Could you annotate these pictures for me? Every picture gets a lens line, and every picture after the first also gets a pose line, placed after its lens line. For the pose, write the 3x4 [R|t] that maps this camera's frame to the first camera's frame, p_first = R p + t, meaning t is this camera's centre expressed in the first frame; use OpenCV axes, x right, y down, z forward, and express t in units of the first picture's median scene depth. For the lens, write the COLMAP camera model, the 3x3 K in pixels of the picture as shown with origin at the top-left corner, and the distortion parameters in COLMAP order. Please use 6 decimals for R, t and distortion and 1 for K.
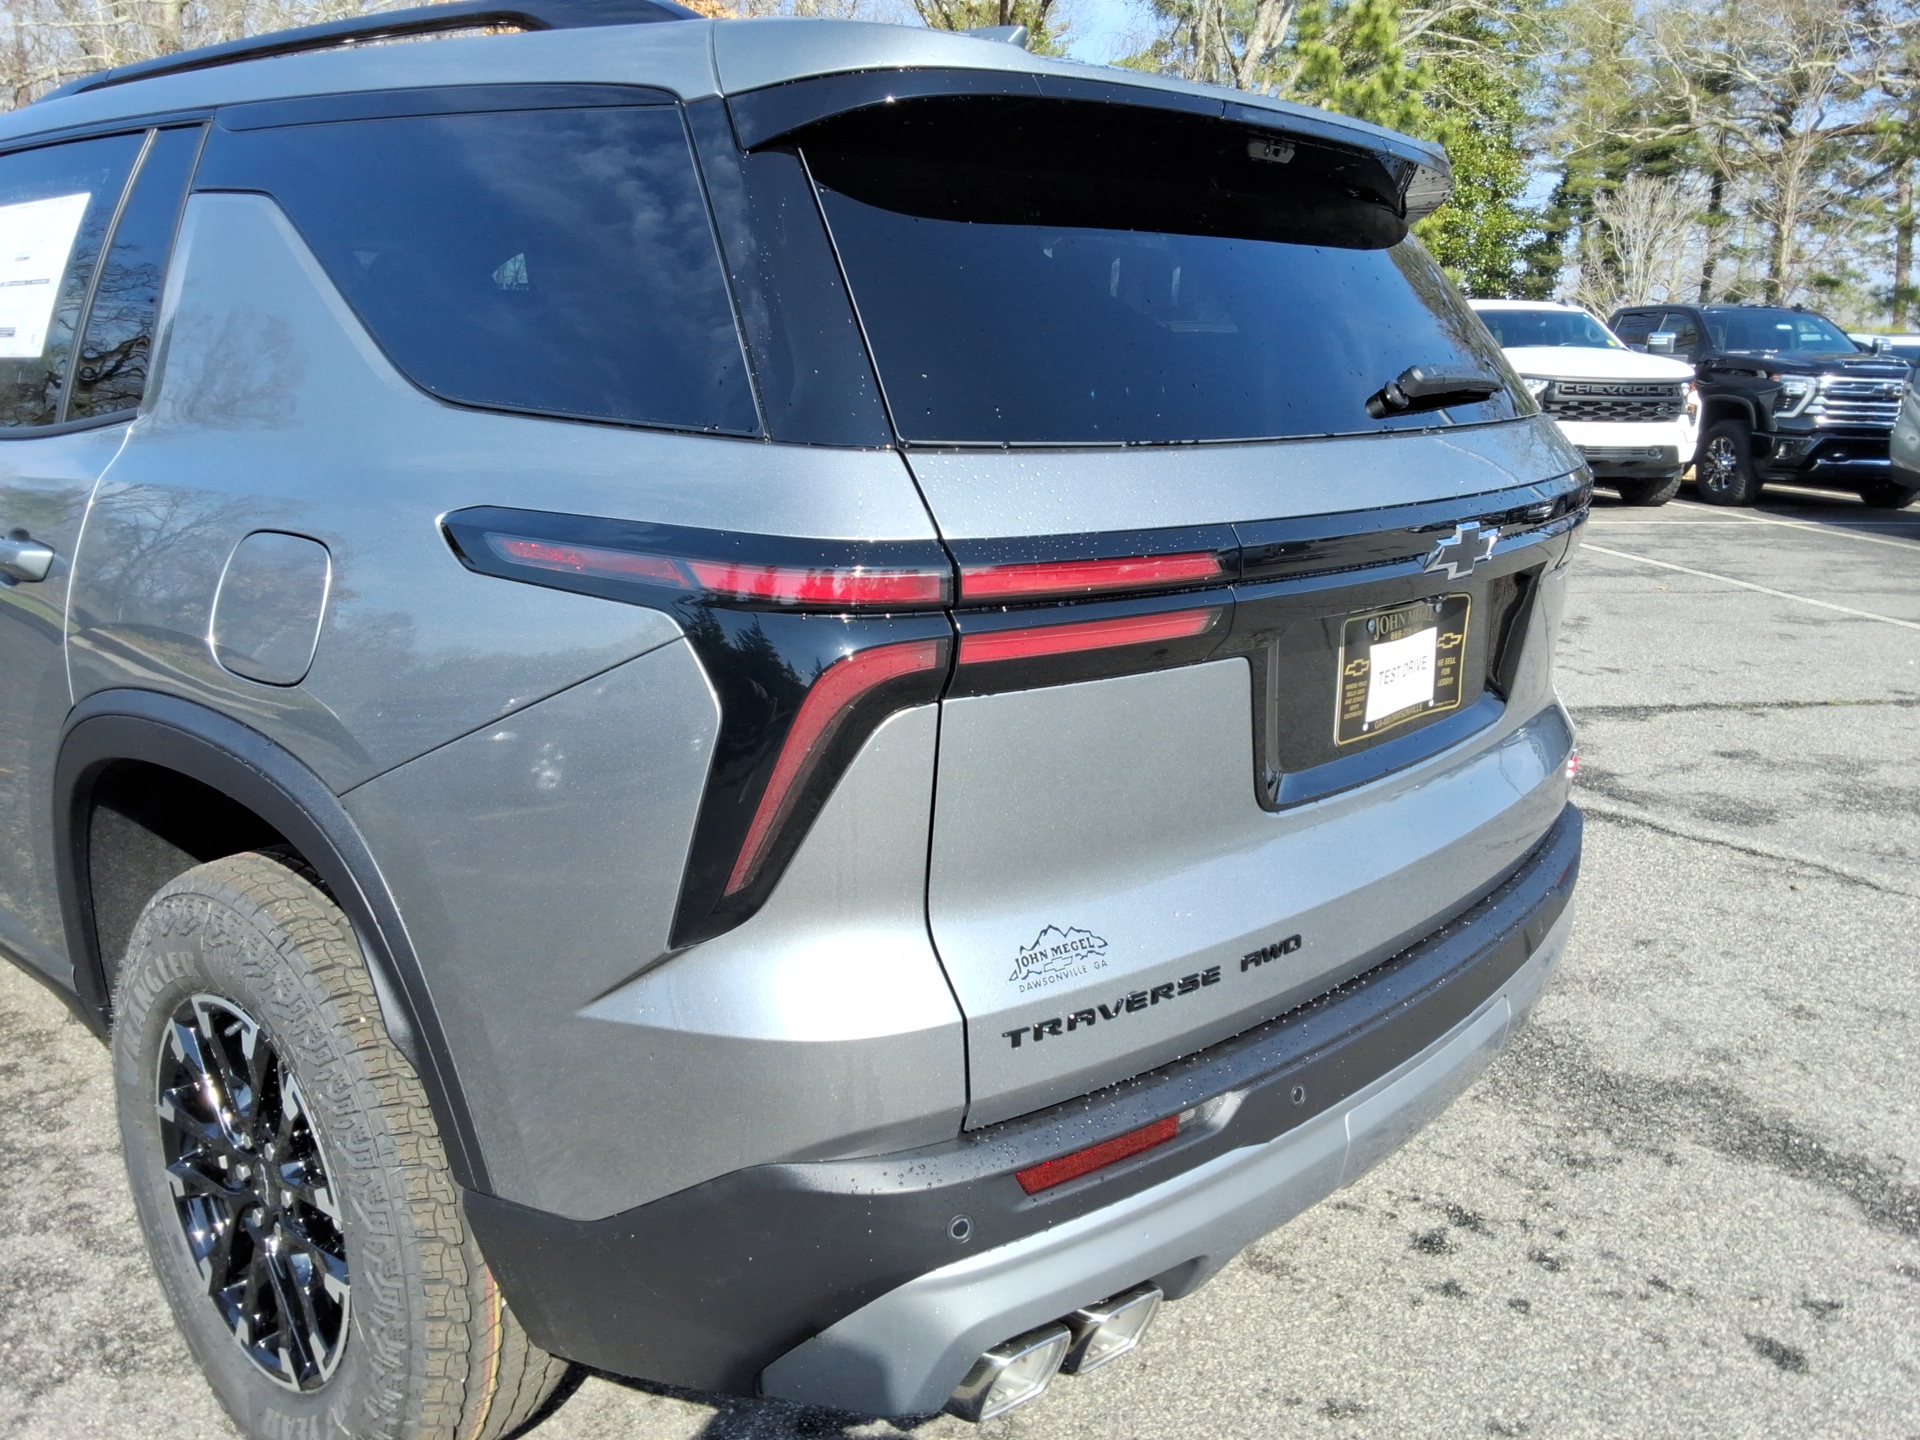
lens RADIAL K [[1541.3, 0, 967.7], [0, 1541.3, 712.1], [0, 0, 1]] dist [0.102193, -0.159629]
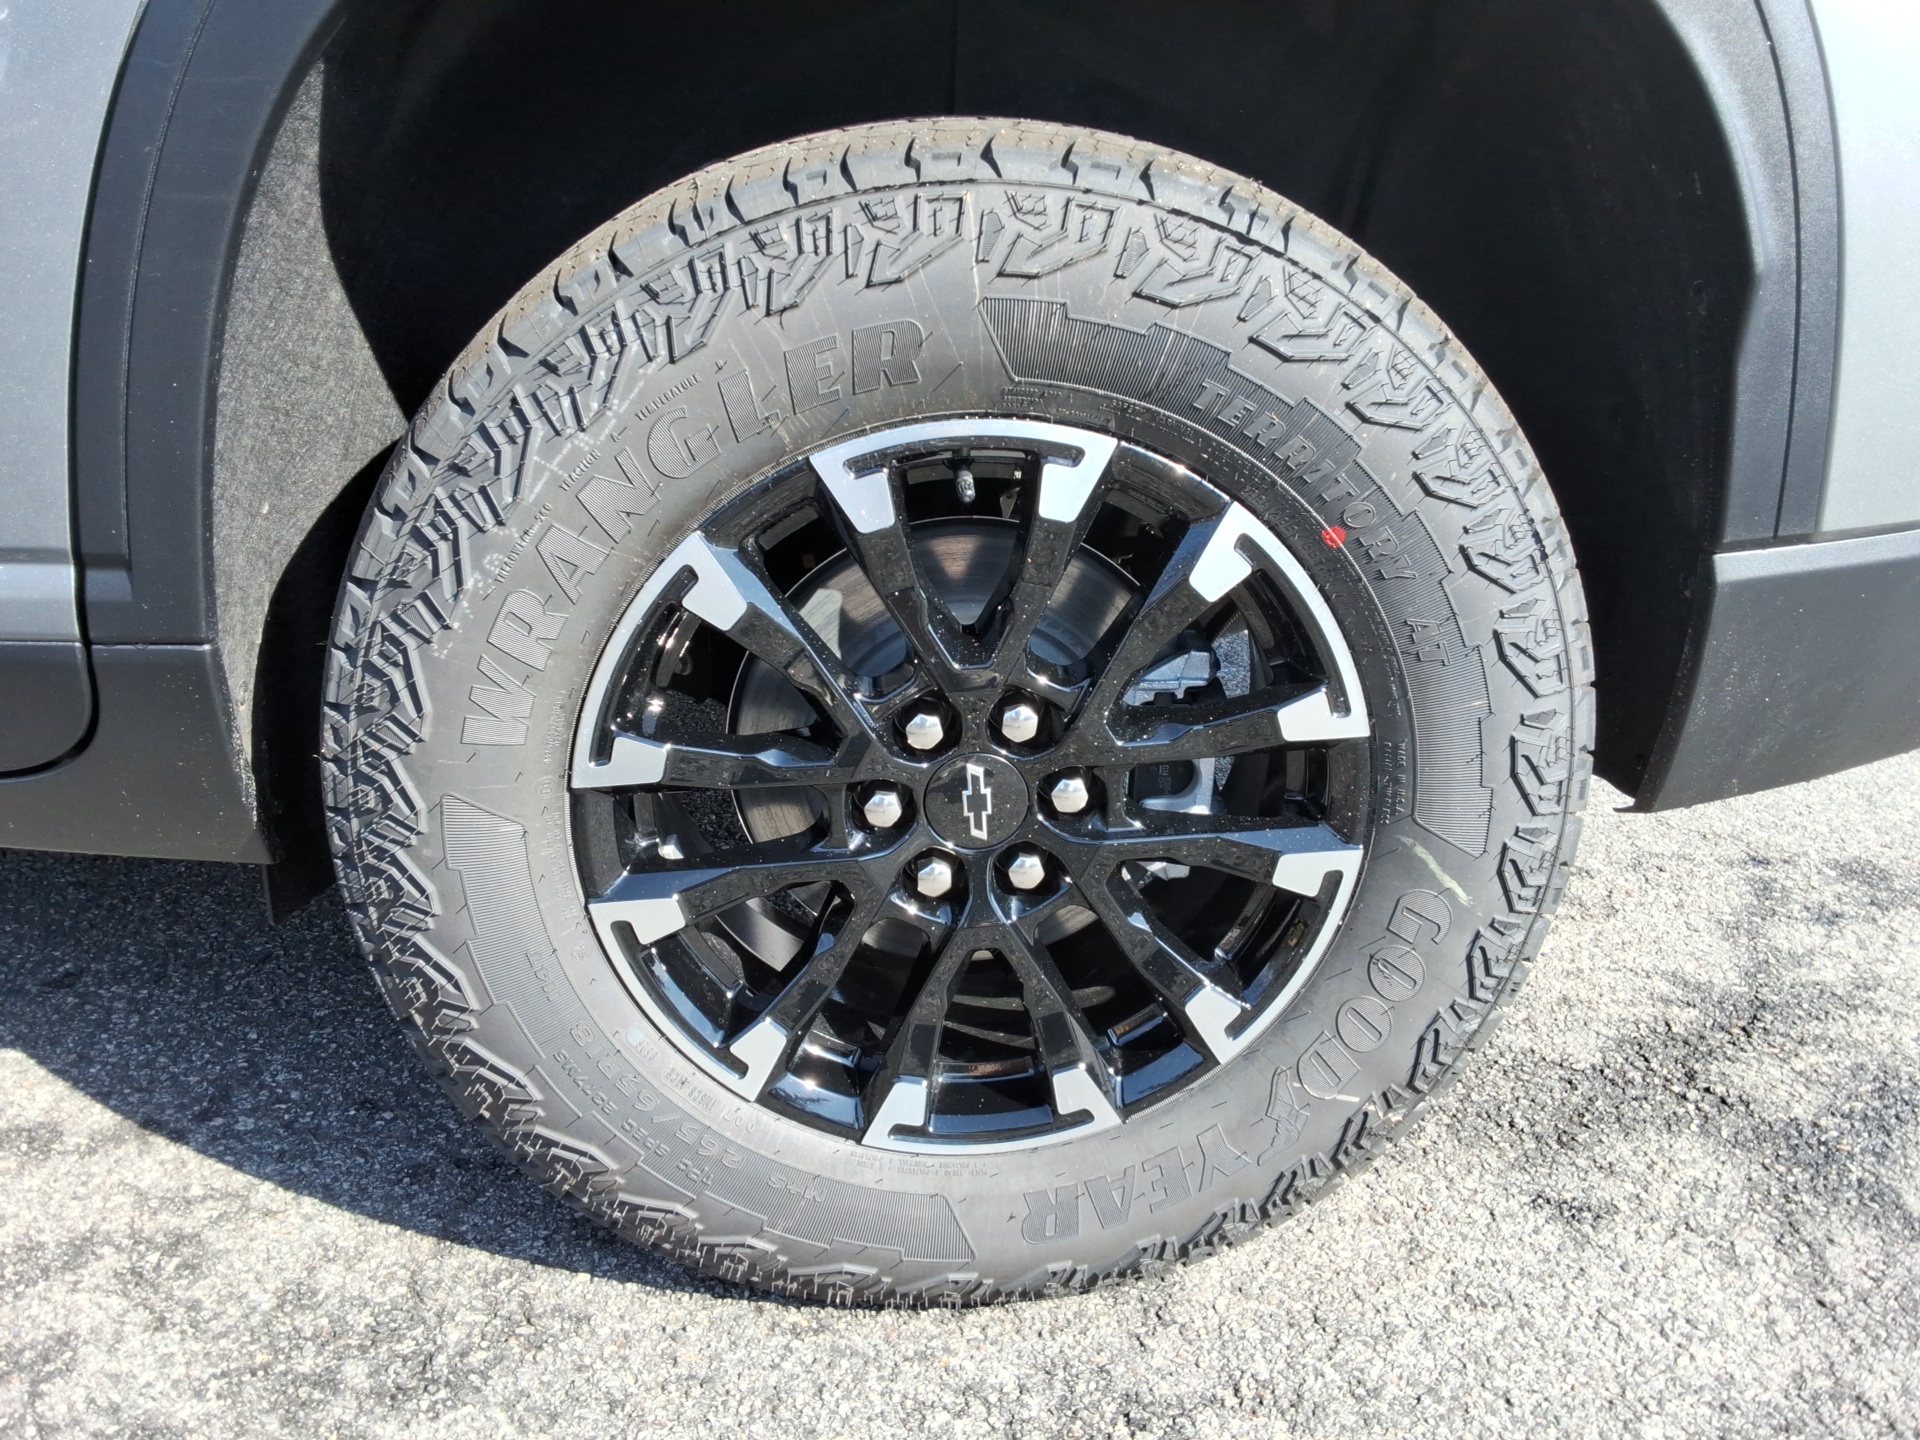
lens RADIAL K [[1541.3, 0, 957.4], [0, 1541.3, 723.4], [0, 0, 1]] dist [0.102193, -0.159629]
pose [[0.707956, -0.252005, 0.659767, -0.461438], [0.138521, 0.965575, 0.220173, 0.095518], [-0.692539, -0.064481, 0.718492, 0.378069]]
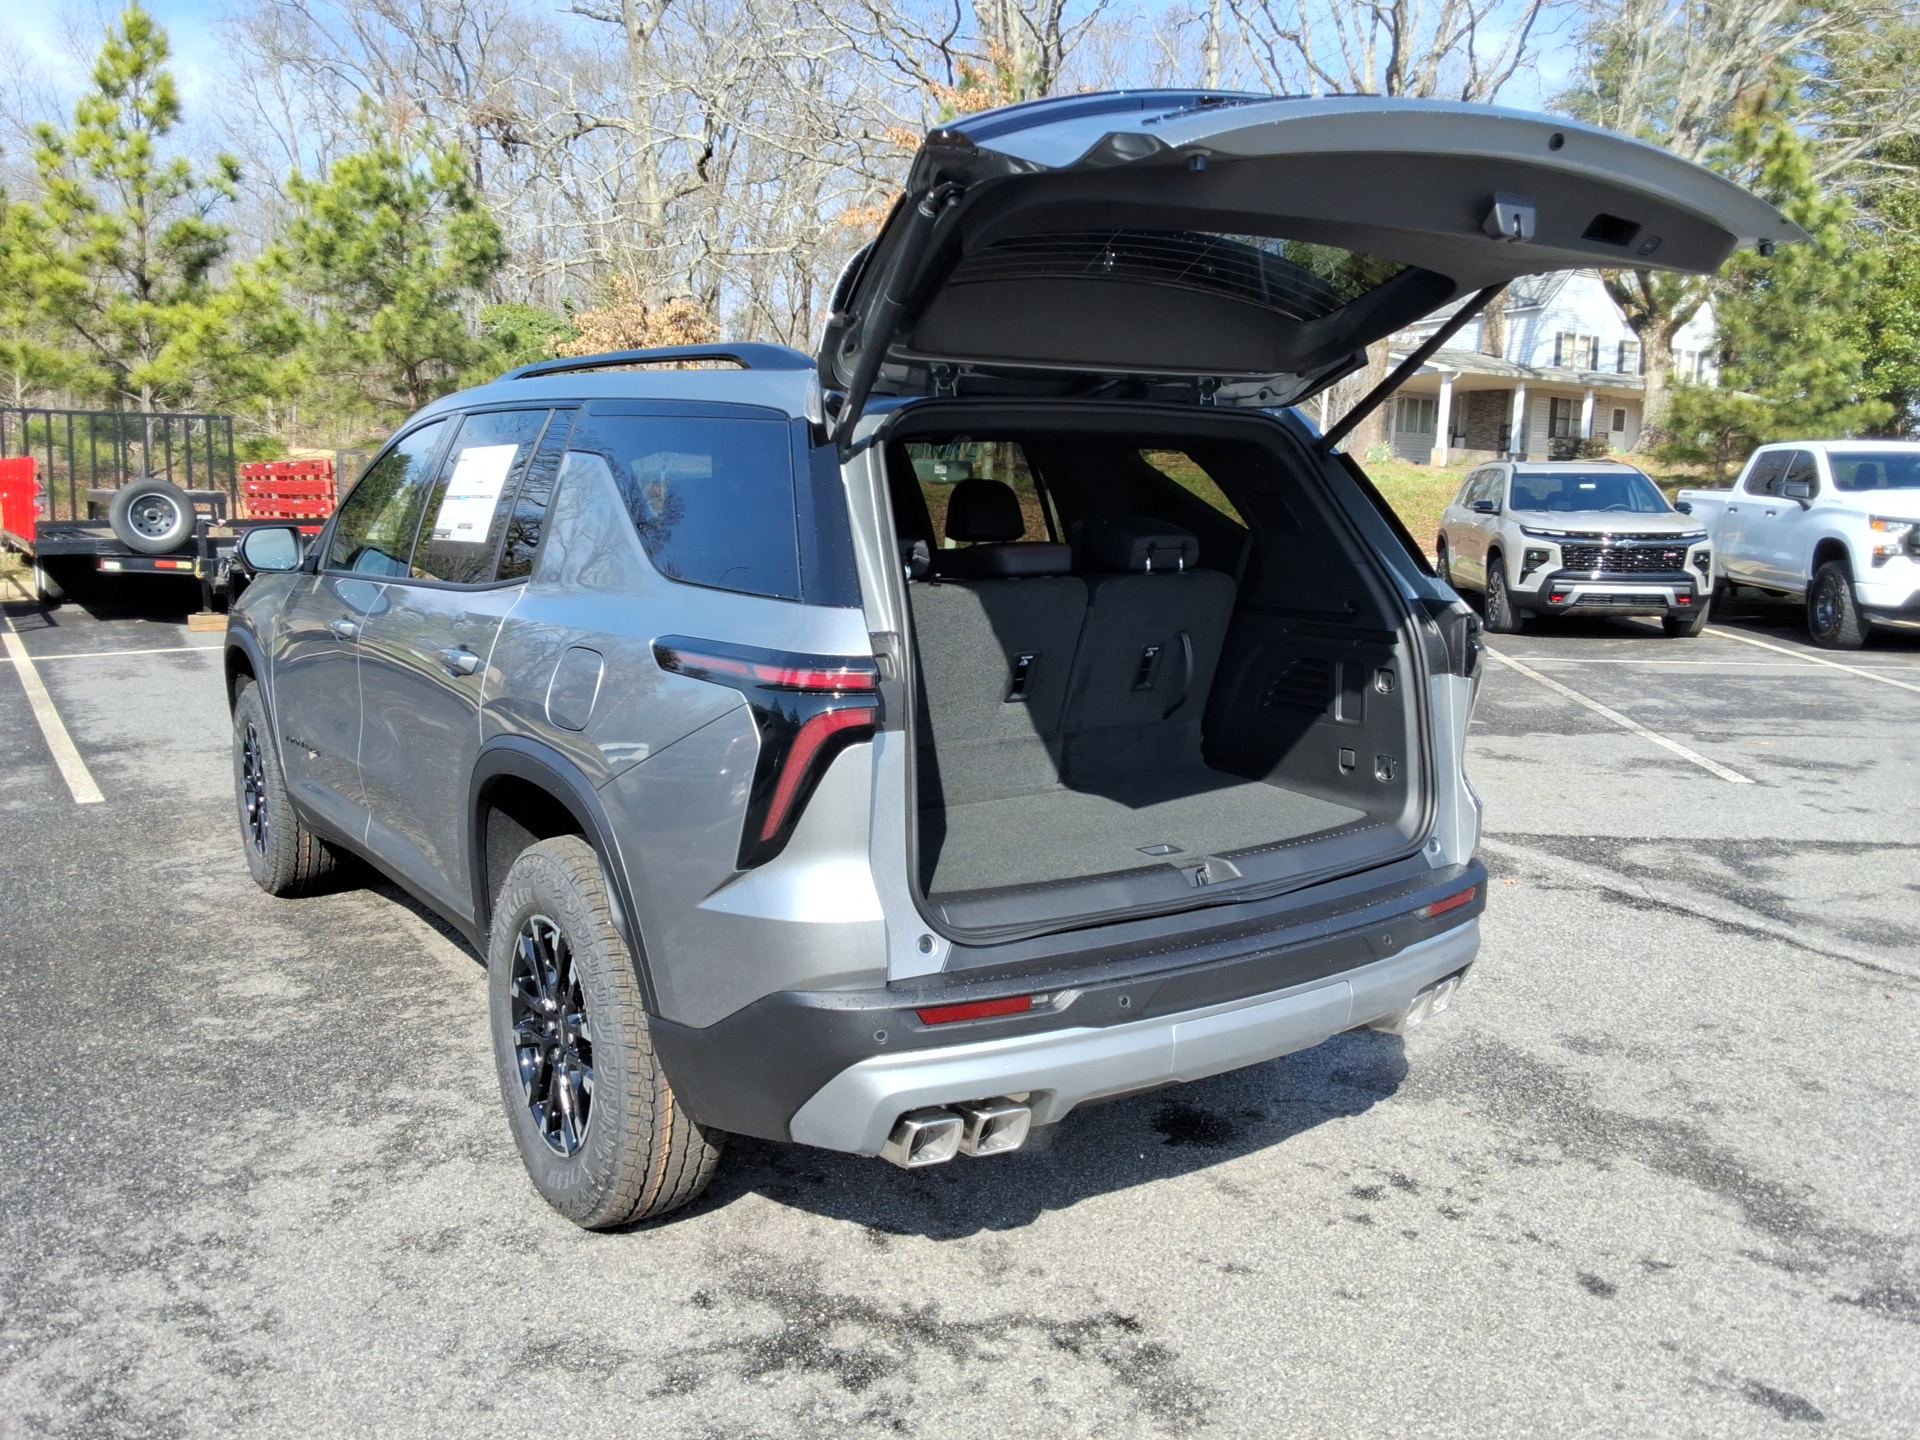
lens RADIAL K [[1541.3, 0, 973.0], [0, 1541.3, 704.9], [0, 0, 1]] dist [0.102193, -0.159629]
pose [[0.967759, 0.026029, -0.250529, 0.229527], [-0.048399, 0.995328, -0.083550, 0.040714], [0.247183, 0.092982, 0.964497, -0.316485]]
